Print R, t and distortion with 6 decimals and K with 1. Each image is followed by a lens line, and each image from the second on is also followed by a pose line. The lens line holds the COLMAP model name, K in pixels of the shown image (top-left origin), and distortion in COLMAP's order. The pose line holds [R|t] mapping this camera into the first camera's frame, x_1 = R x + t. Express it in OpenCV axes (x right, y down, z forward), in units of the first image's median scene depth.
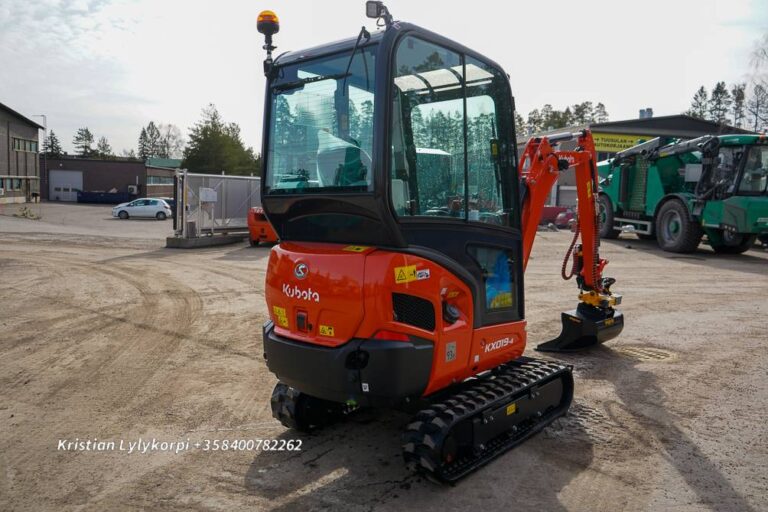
lens RADIAL K [[600.8, 0, 382.2], [0, 600.8, 255.0], [0, 0, 1]] dist [-0.013001, 0.004375]
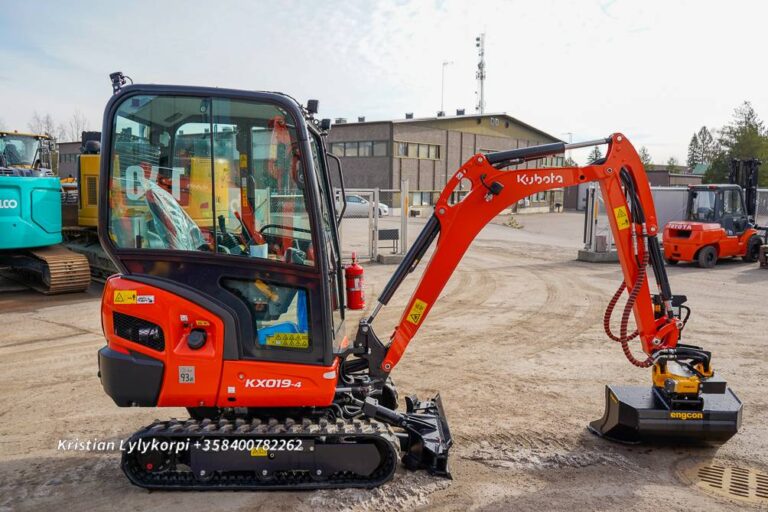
lens RADIAL K [[600.8, 0, 382.6], [0, 600.8, 258.1], [0, 0, 1]] dist [-0.013001, 0.004375]
pose [[0.658704, 0.059786, -0.750023, 0.182268], [-0.066919, 0.997543, 0.020746, -0.015066], [0.749421, 0.036525, 0.661086, 0.086555]]
